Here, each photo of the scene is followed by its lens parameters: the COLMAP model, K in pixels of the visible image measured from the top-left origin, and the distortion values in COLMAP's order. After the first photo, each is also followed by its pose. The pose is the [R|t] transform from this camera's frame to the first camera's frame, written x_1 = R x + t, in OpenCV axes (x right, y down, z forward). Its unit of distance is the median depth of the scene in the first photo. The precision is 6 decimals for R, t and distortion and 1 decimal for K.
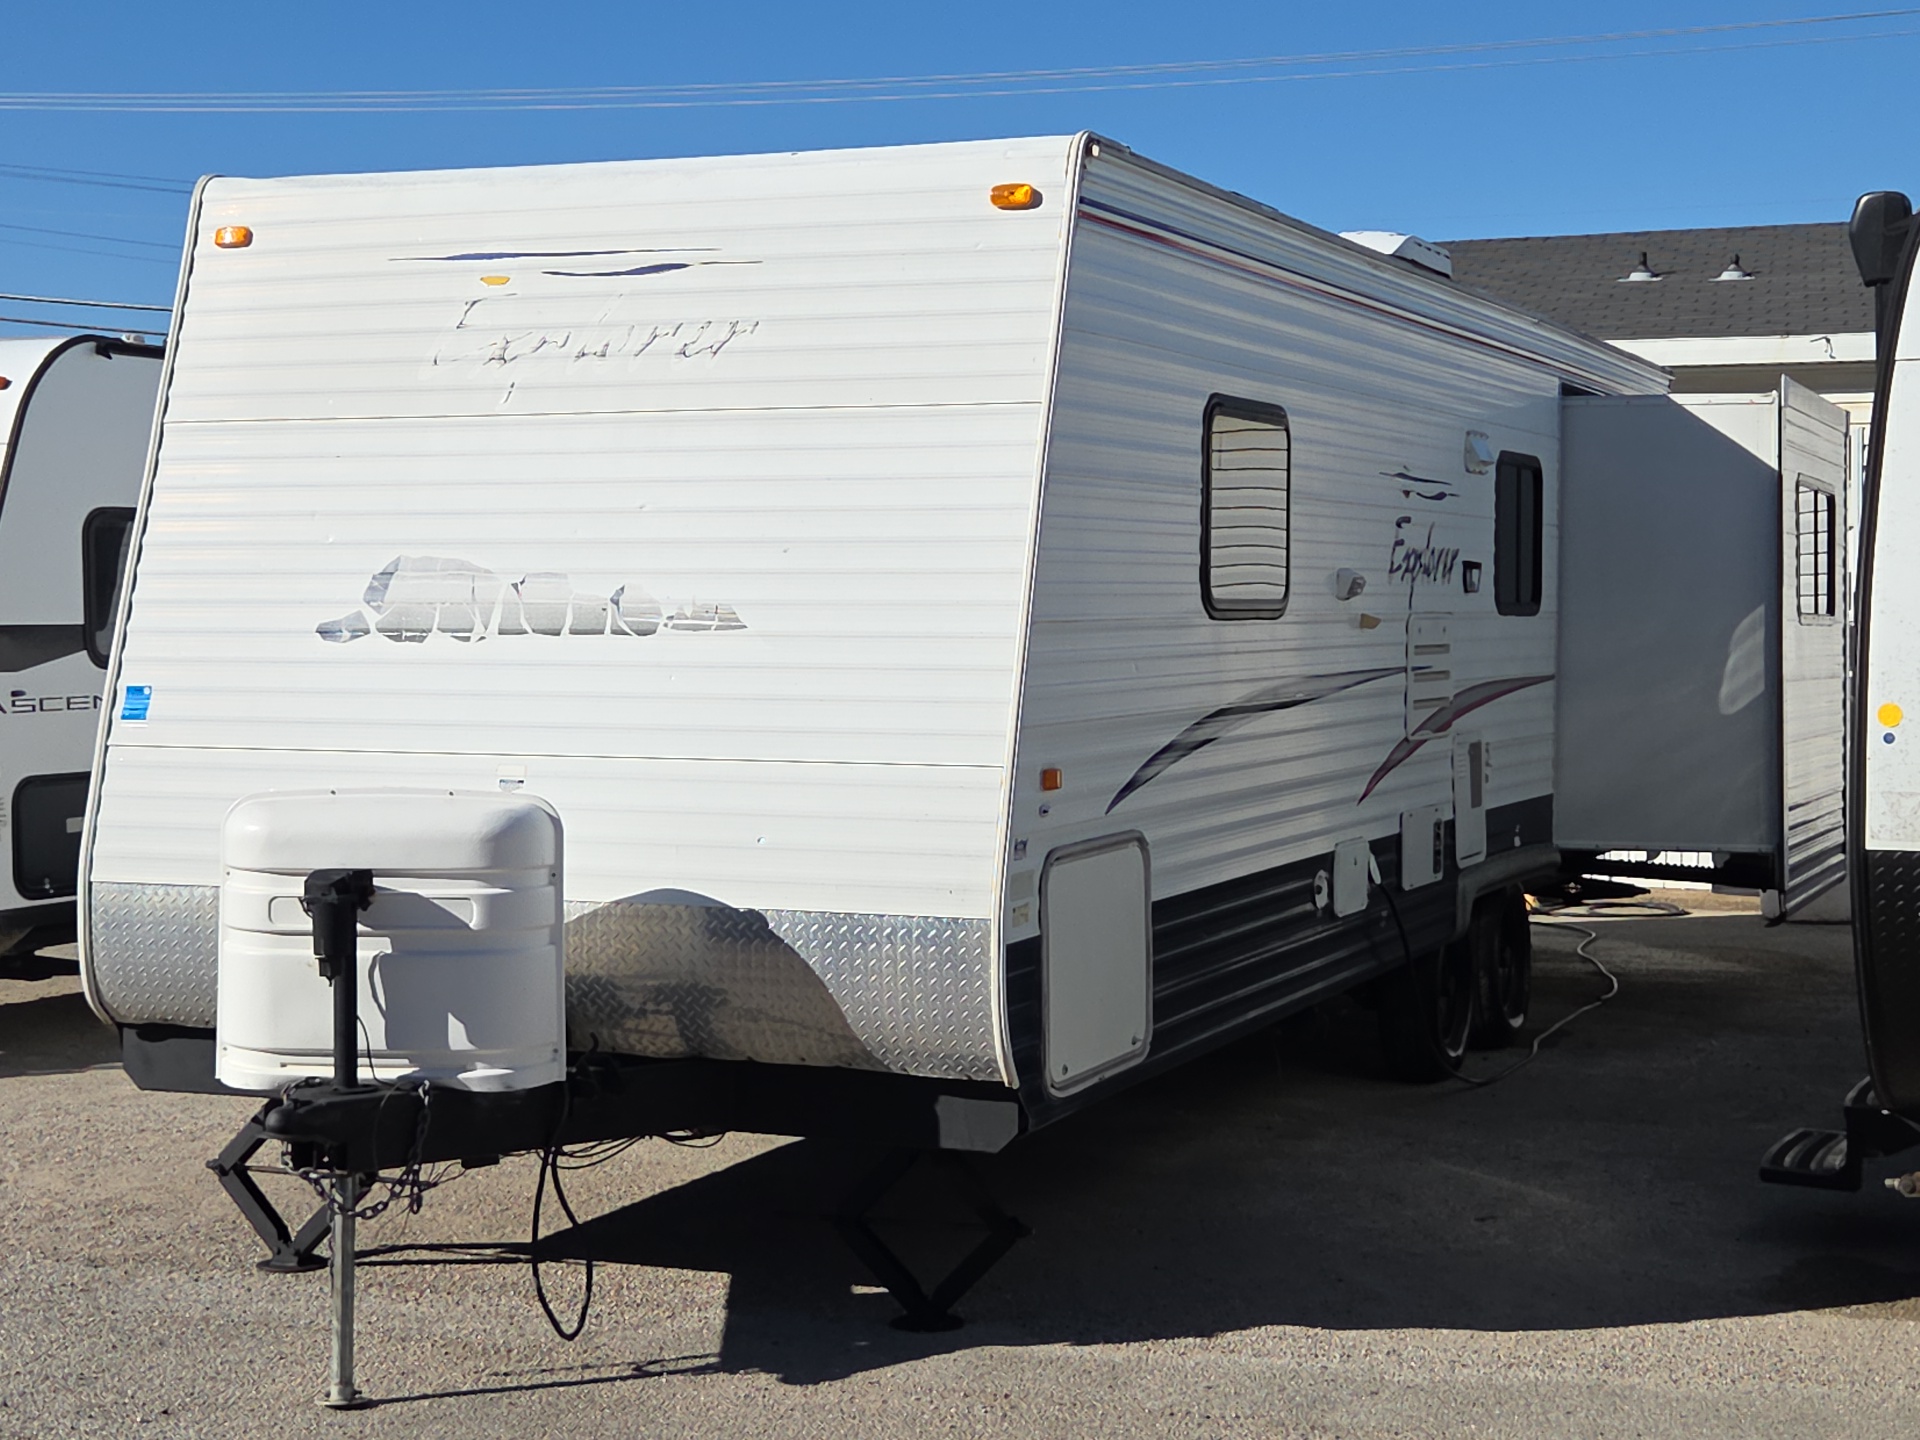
lens RADIAL K [[2528.9, 0, 956.8], [0, 2528.9, 715.5], [0, 0, 1]] dist [0.181302, 0.000000]
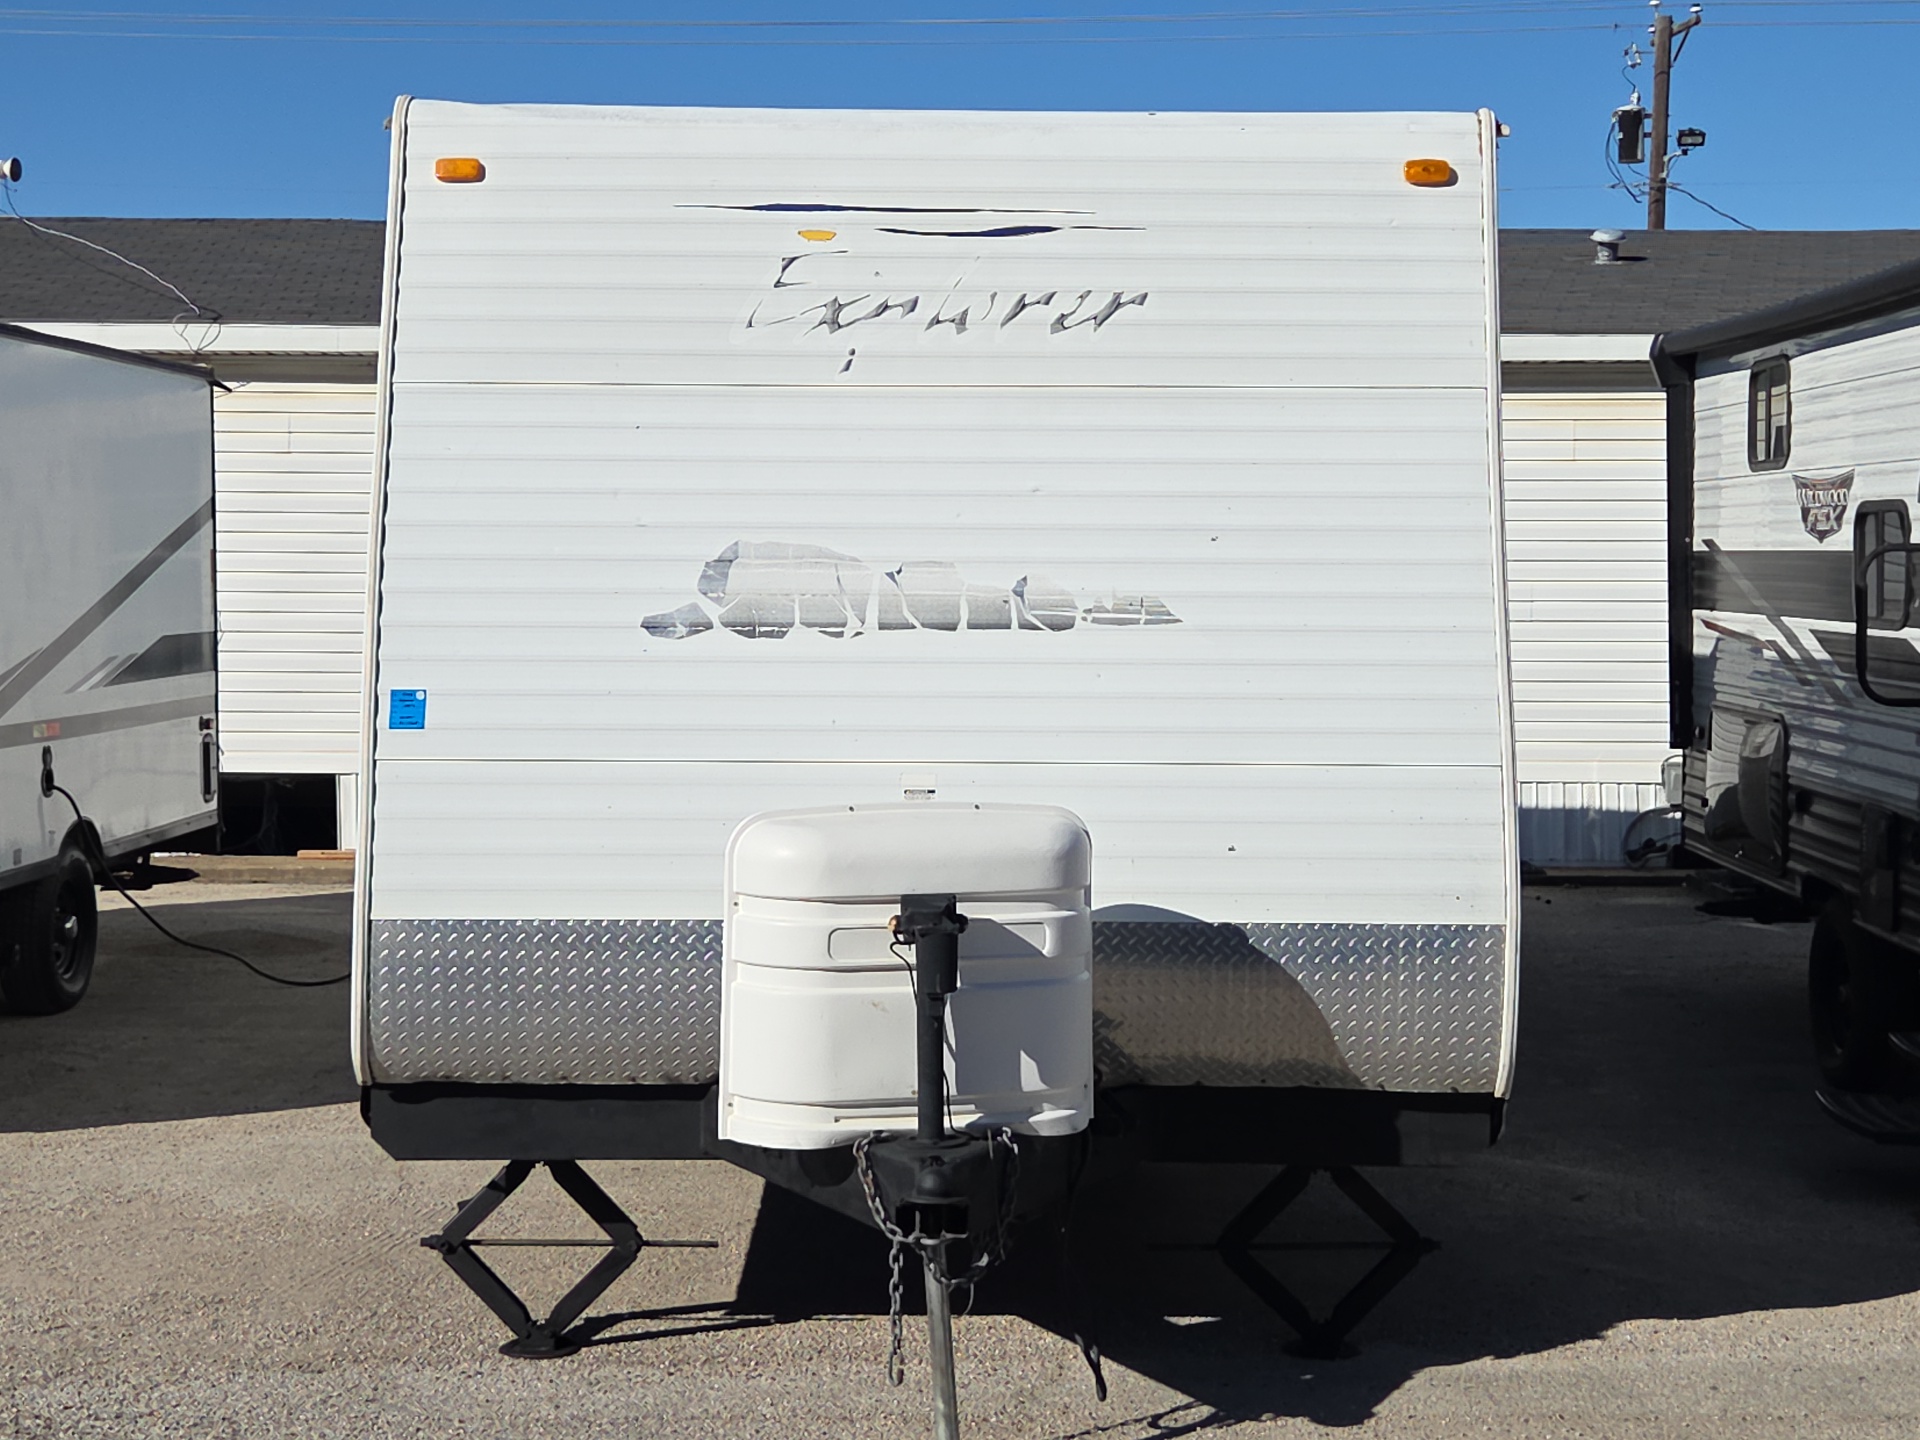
lens RADIAL K [[2528.9, 0, 957.3], [0, 2528.9, 714.2], [0, 0, 1]] dist [0.181302, 0.000000]
pose [[0.938436, -0.012666, 0.345221, -0.477009], [0.010801, 0.999915, 0.007327, -0.008199], [-0.345285, -0.003148, 0.938493, 0.151132]]
